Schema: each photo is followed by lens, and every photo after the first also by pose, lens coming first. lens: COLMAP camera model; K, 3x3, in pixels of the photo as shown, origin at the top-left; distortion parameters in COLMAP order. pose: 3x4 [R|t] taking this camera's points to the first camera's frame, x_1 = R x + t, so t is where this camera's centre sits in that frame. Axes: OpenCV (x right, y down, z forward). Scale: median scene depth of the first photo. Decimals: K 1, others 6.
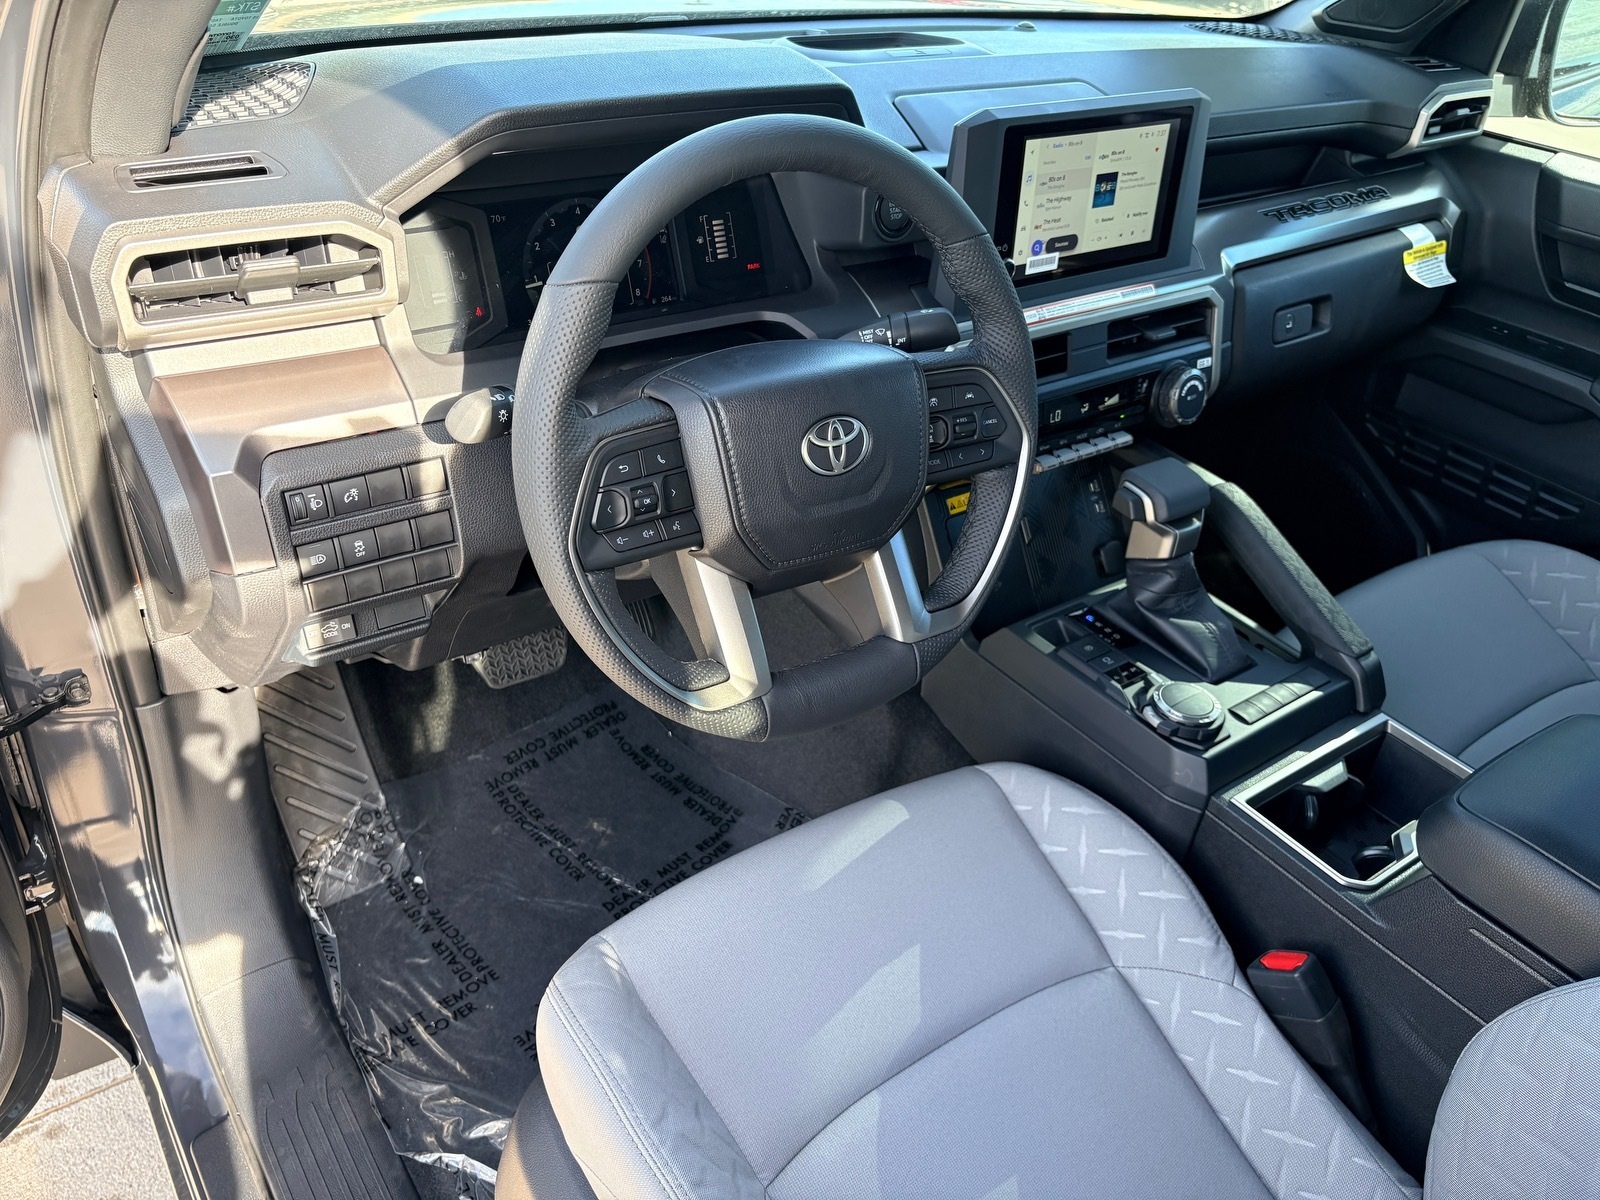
lens RADIAL K [[1217.2, 0, 798.9], [0, 1217.2, 606.9], [0, 0, 1]] dist [0.034711, -0.046574]
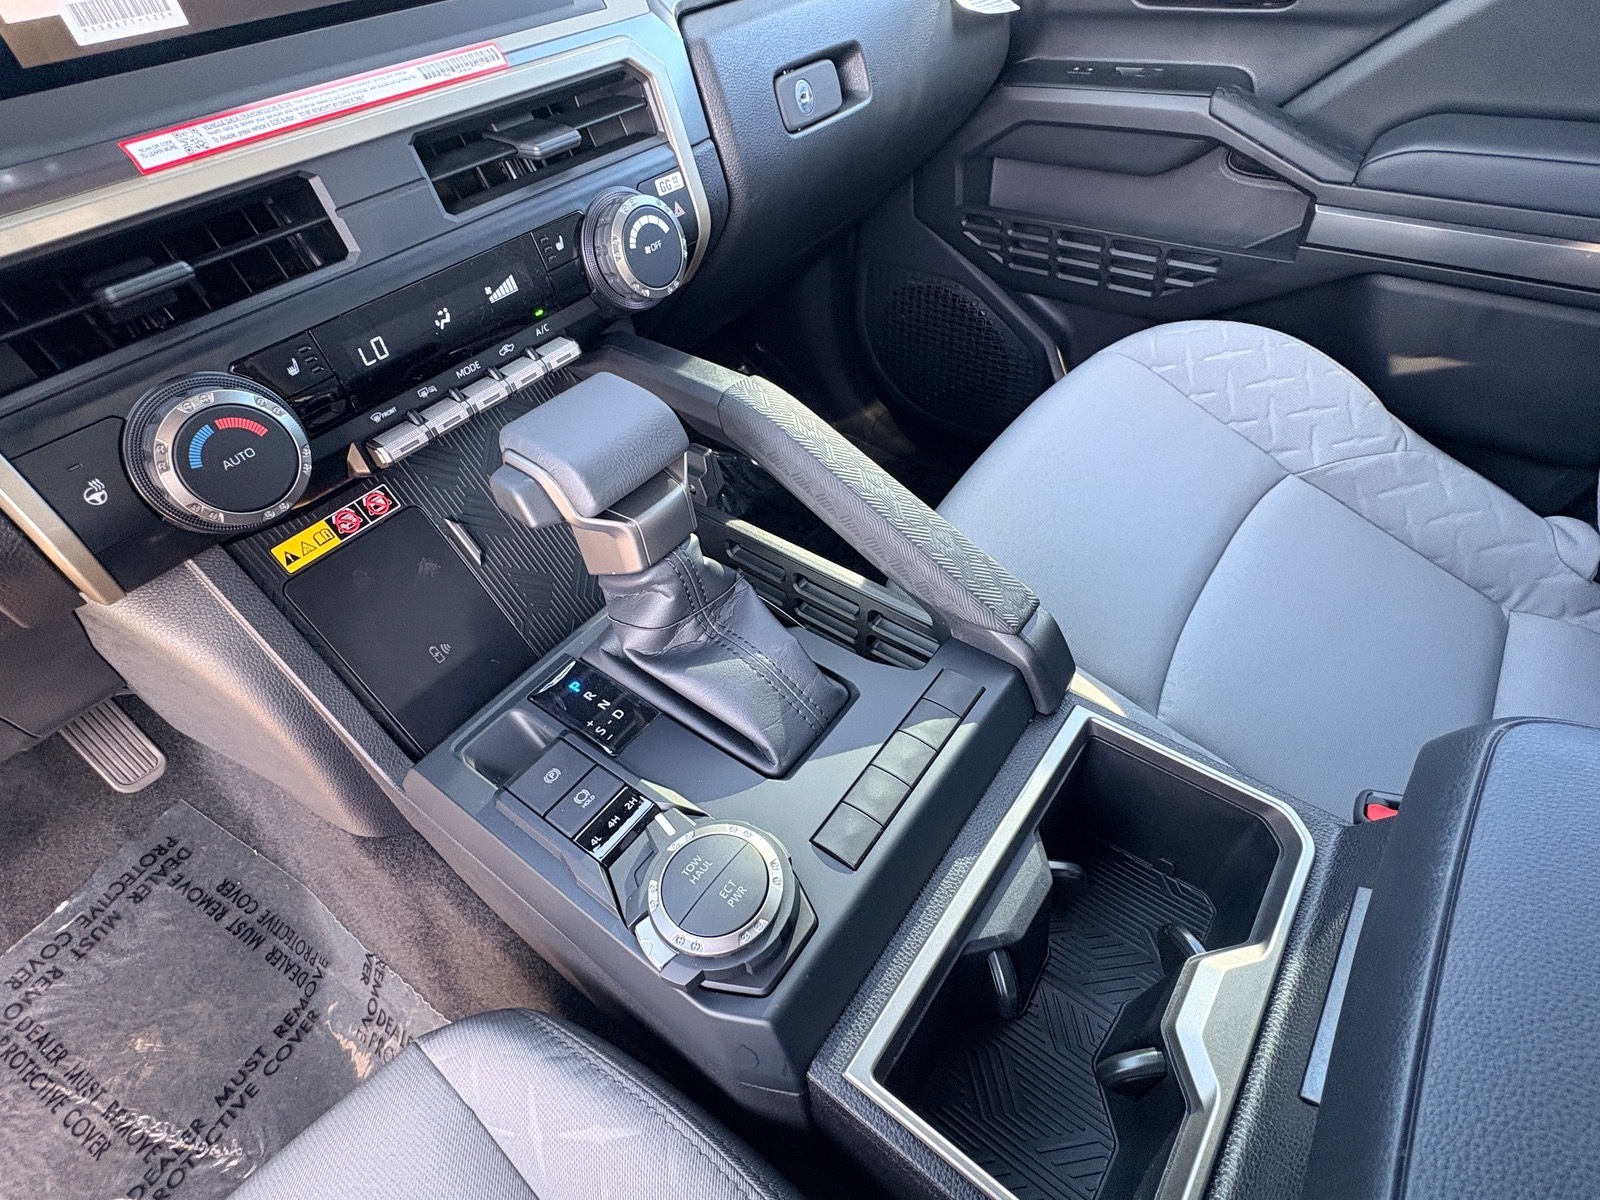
lens RADIAL K [[791.4, 0, 791.4], [0, 791.4, 597.6], [0, 0, 1]] dist [-0.001027, 0.001780]
pose [[0.946523, -0.307352, 0.098130, 0.329241], [0.284955, 0.939011, 0.192507, -0.076656], [-0.151313, -0.154250, 0.976377, 0.665040]]
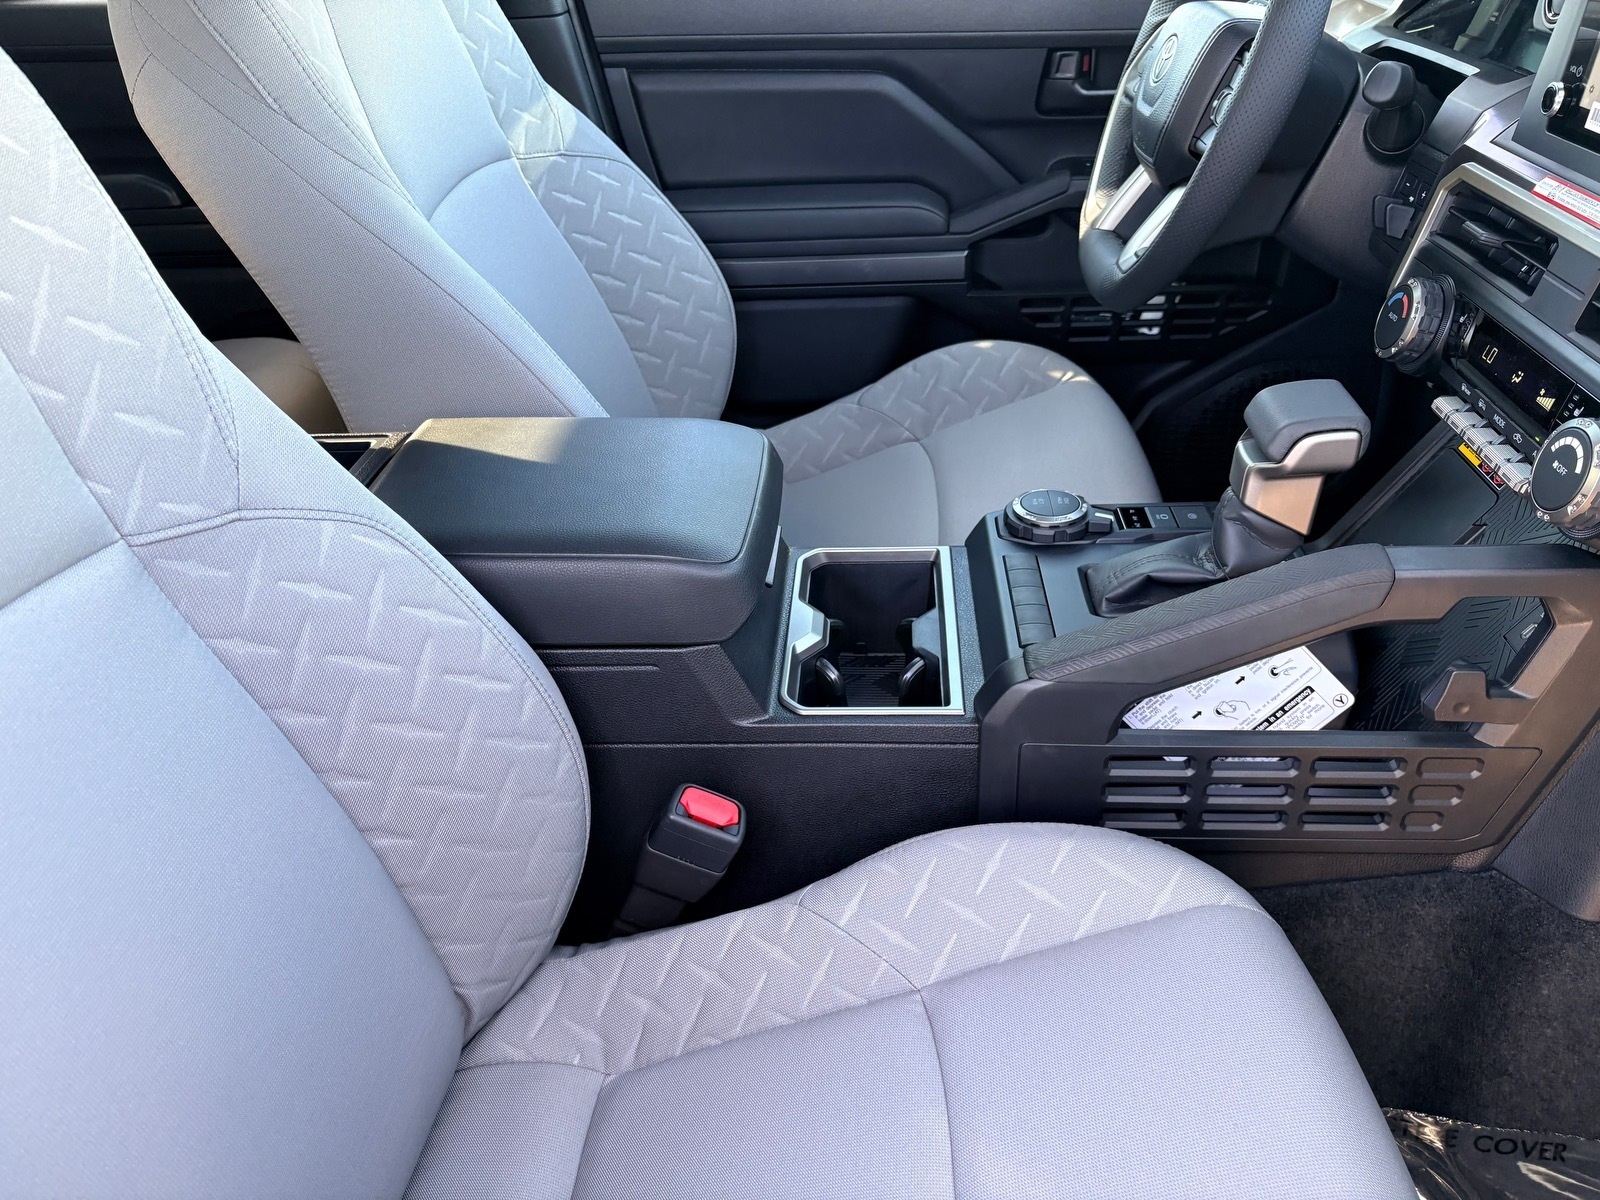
lens RADIAL K [[1217.2, 0, 787.0], [0, 1217.2, 601.8], [0, 0, 1]] dist [0.034711, -0.046574]
pose [[-0.648120, 0.350222, -0.676229, 1.013244], [-0.435089, 0.558490, 0.706248, -0.407886], [0.625010, 0.751953, -0.209591, 1.055715]]
